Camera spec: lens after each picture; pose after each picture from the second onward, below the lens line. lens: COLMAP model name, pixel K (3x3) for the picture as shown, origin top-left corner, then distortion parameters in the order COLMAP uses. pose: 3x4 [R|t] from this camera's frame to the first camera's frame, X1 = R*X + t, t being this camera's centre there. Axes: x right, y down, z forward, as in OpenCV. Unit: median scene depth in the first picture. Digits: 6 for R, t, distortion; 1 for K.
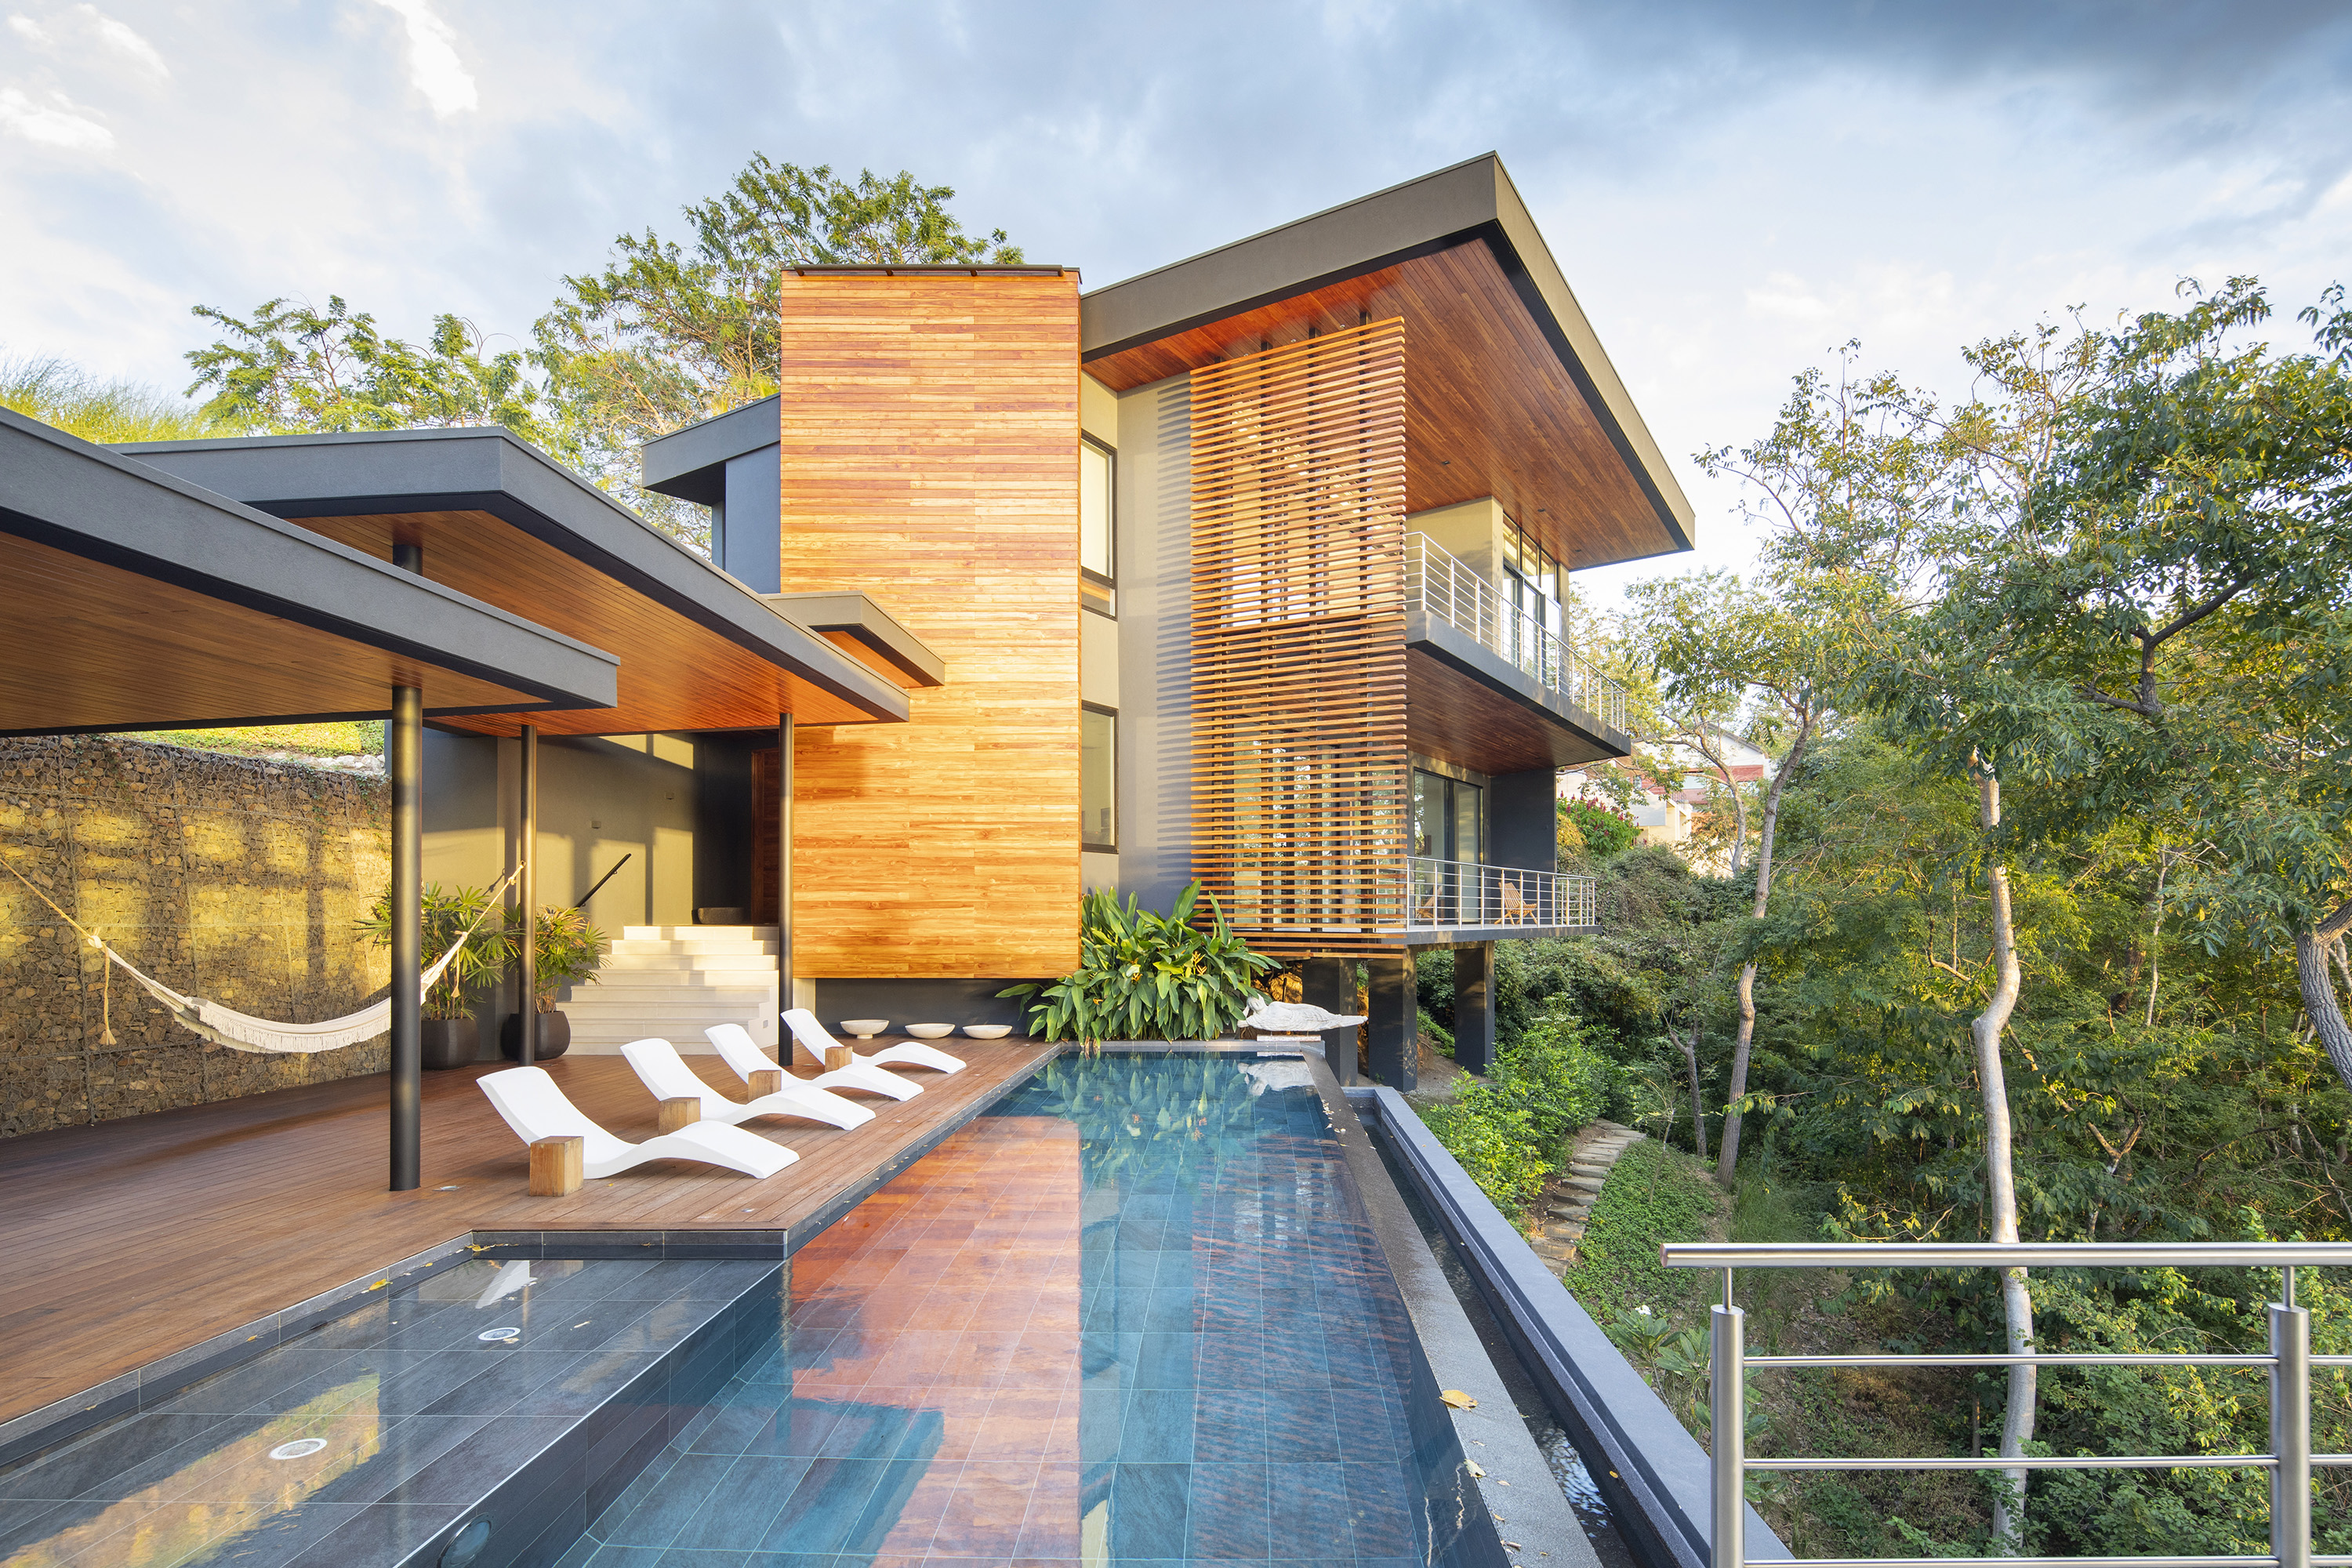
lens RADIAL K [[1160.1, 0, 1259.3], [0, 1160.1, 904.1], [0, 0, 1]] dist [0.001441, 0.000702]
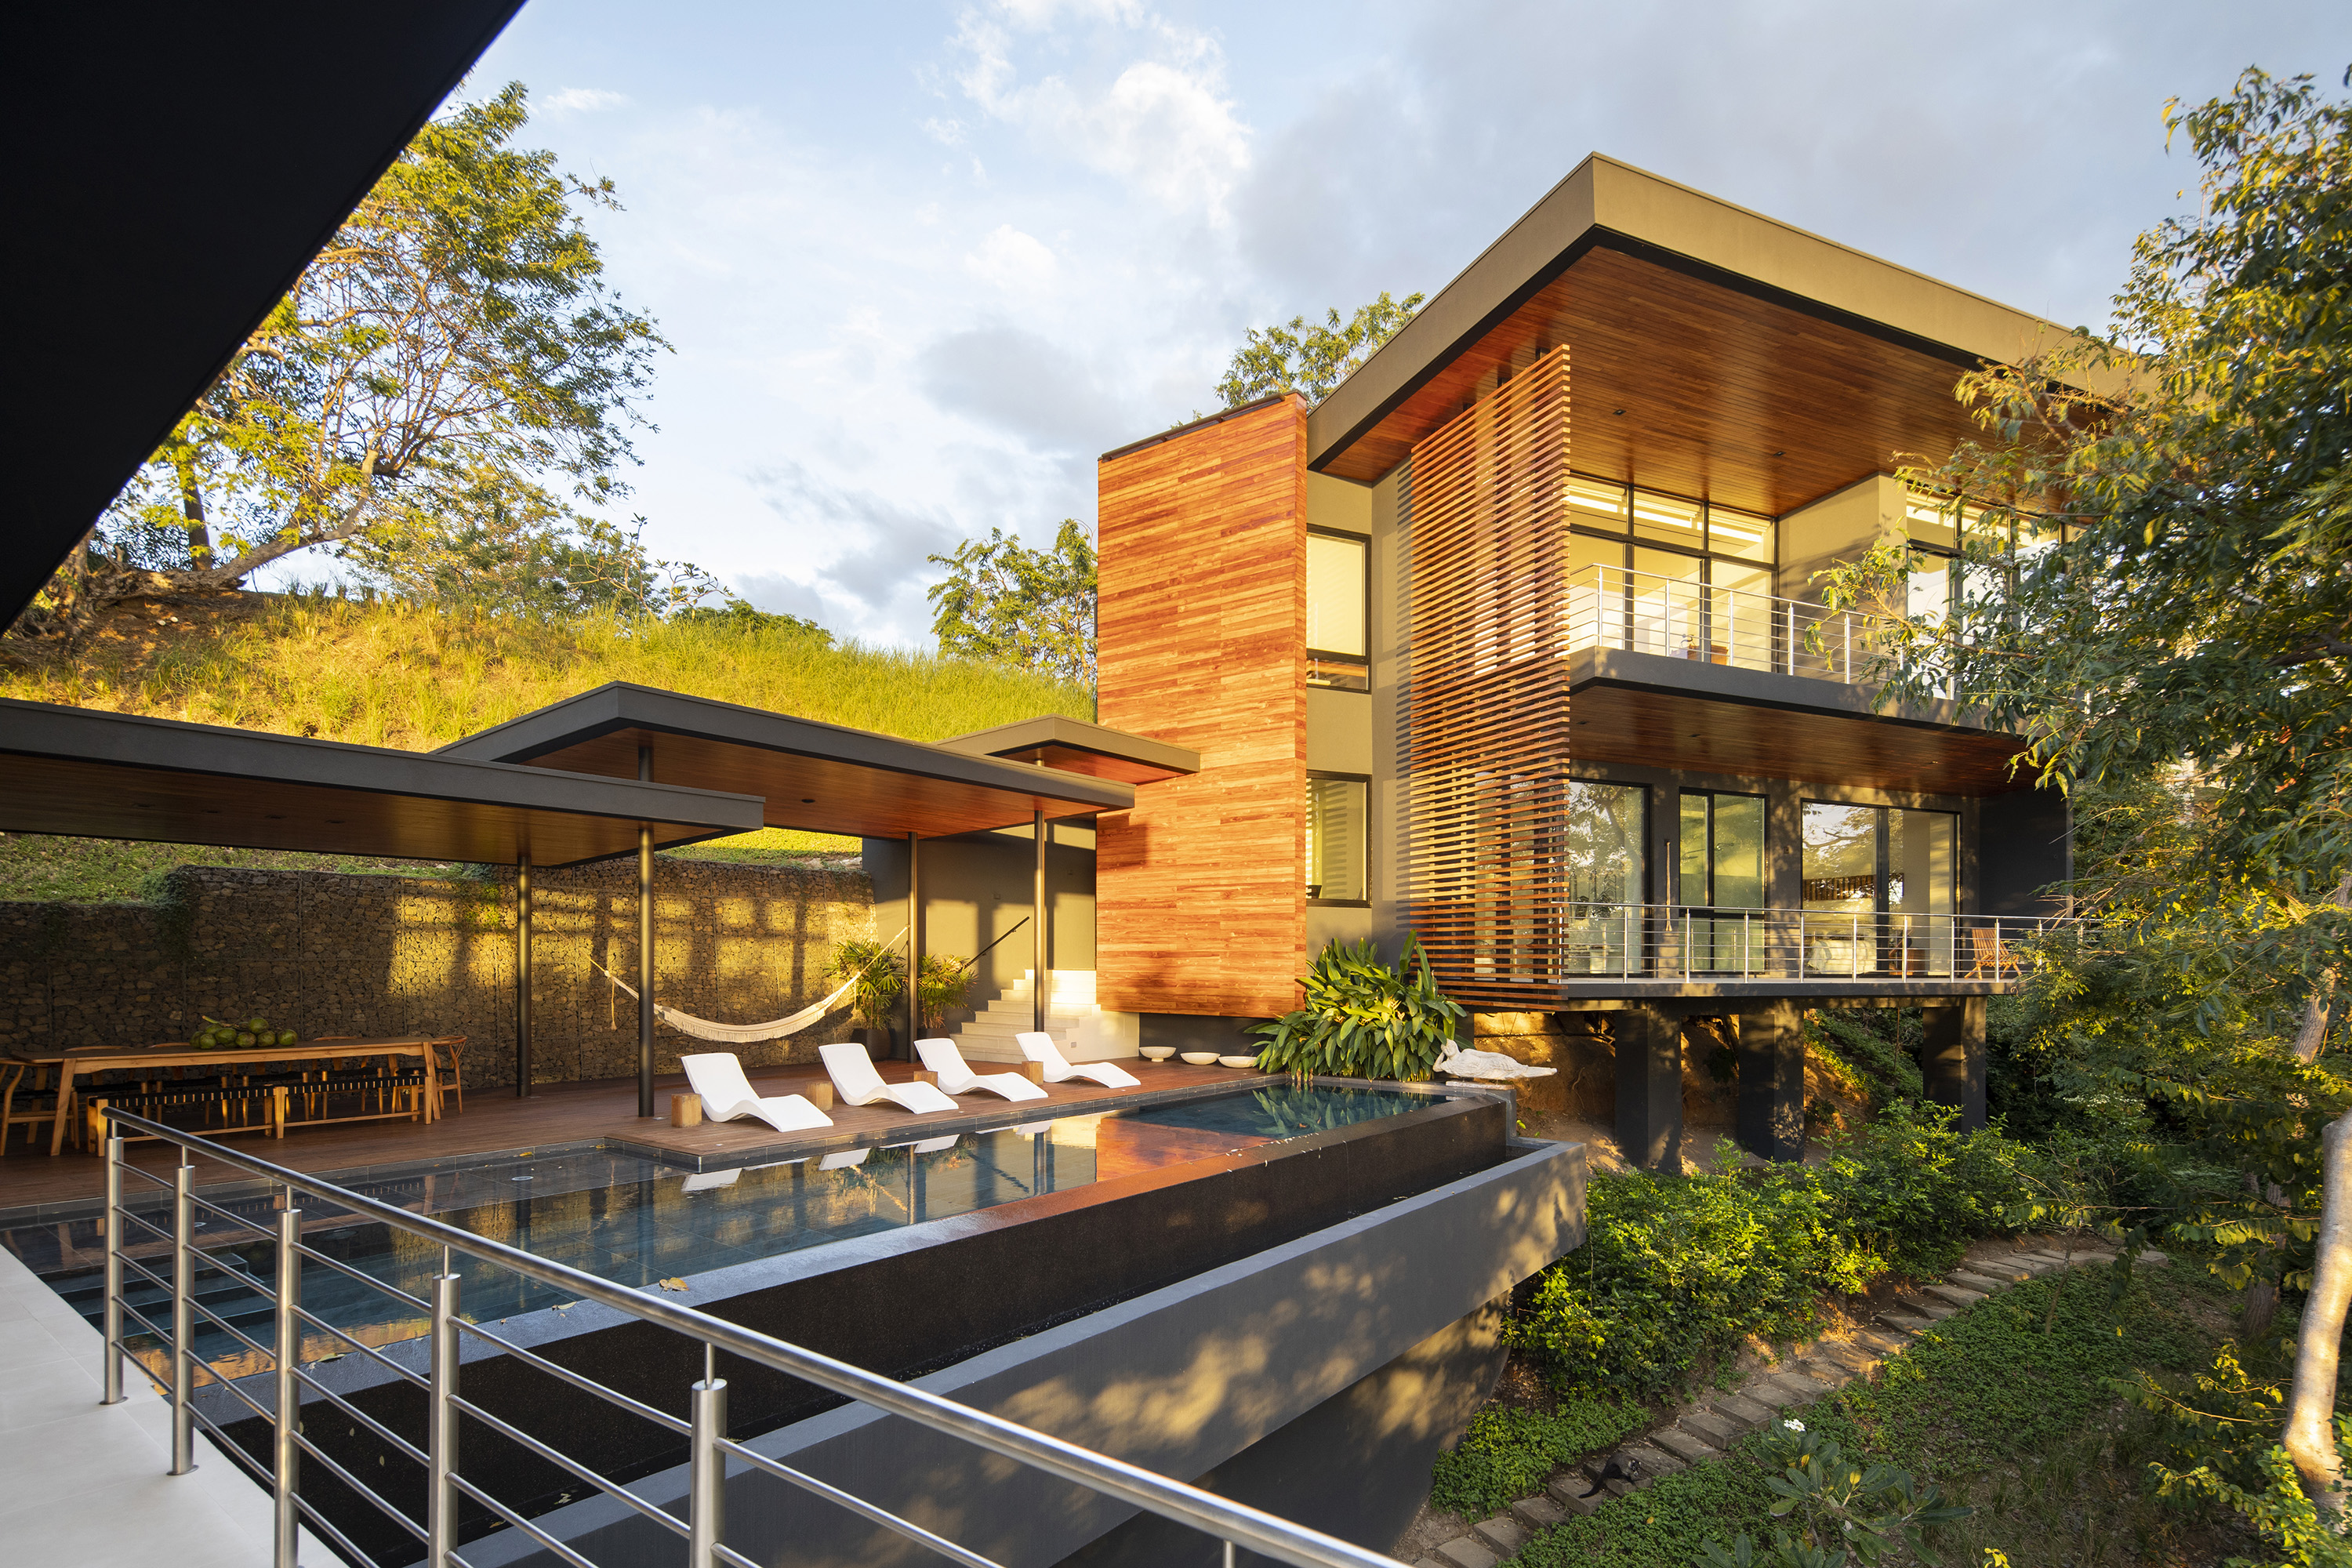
lens RADIAL K [[1124.8, 0, 1206.6], [0, 1124.8, 966.9], [0, 0, 1]] dist [0.001148, -0.000243]
pose [[0.804986, 0.007713, -0.593244, 0.426296], [-0.000897, 0.999930, 0.011783, -0.000042], [0.593294, -0.008953, 0.804936, 0.063015]]
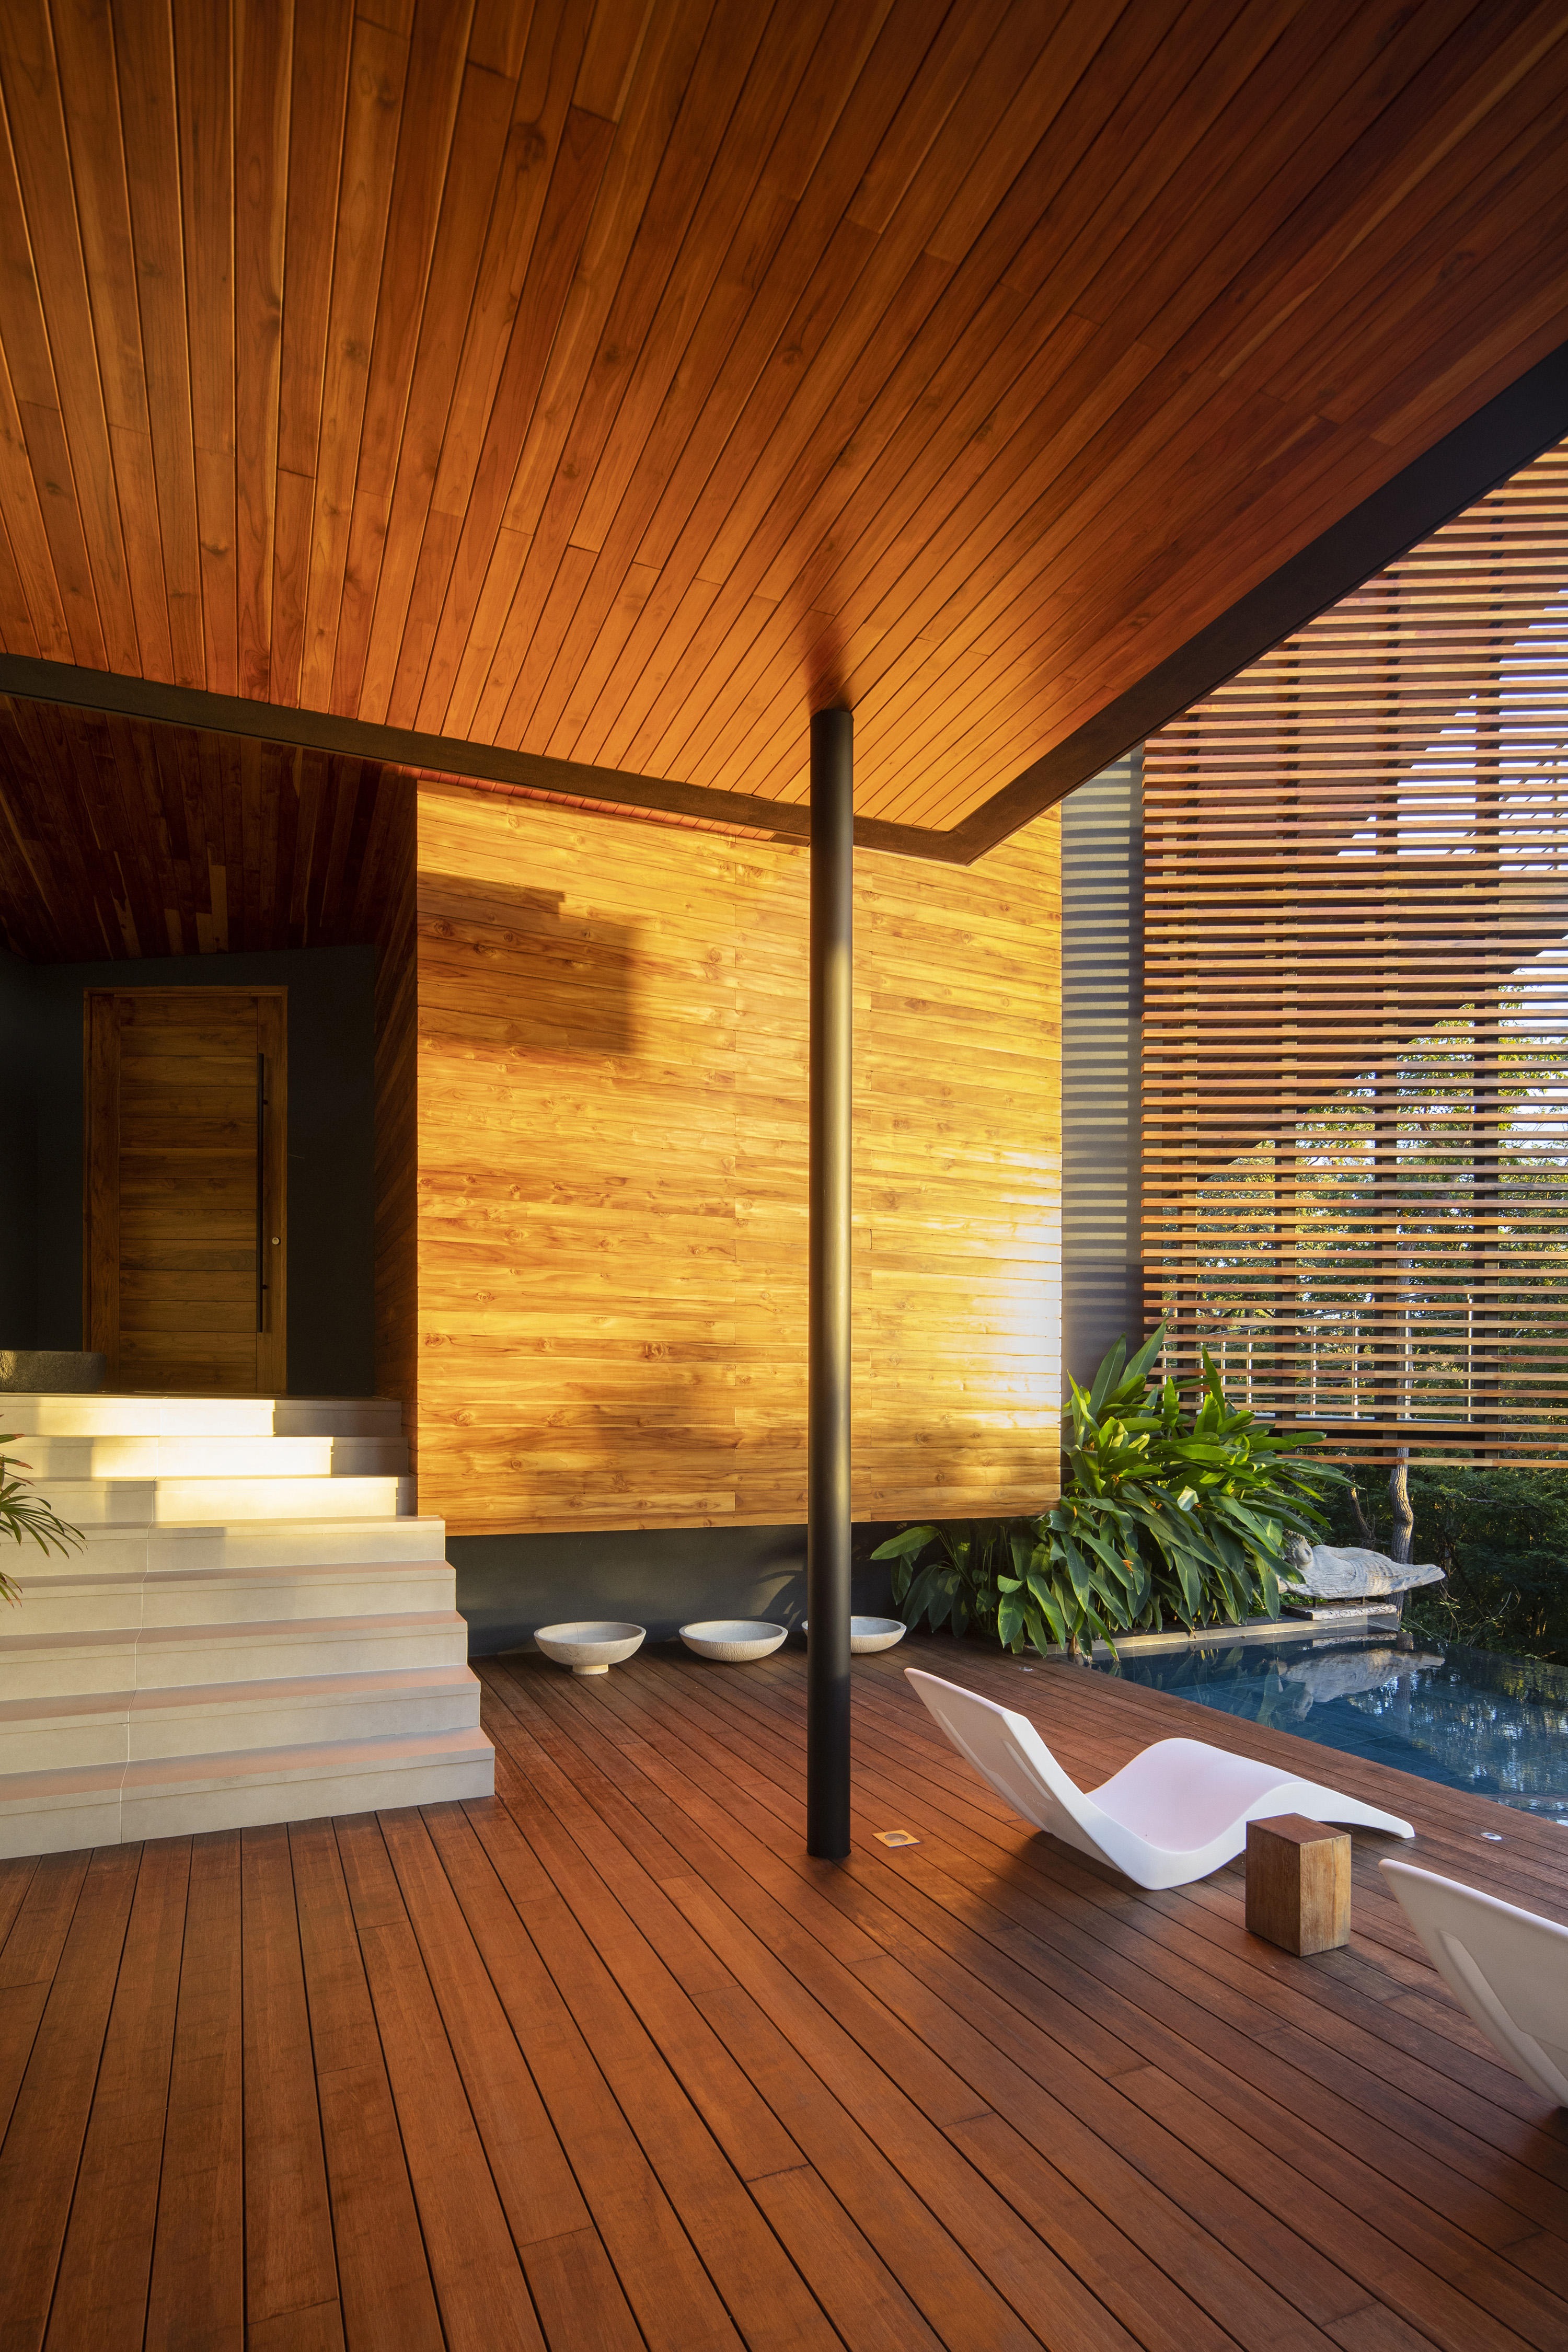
lens RADIAL K [[1171.6, 0, 769.3], [0, 1171.6, 1405.0], [0, 0, 1]] dist [0.003229, -0.000291]
pose [[0.915317, 0.009317, 0.402625, -0.459160], [-0.017756, 0.999694, 0.017233, 0.011917], [-0.402341, -0.022923, 0.915203, 0.601933]]
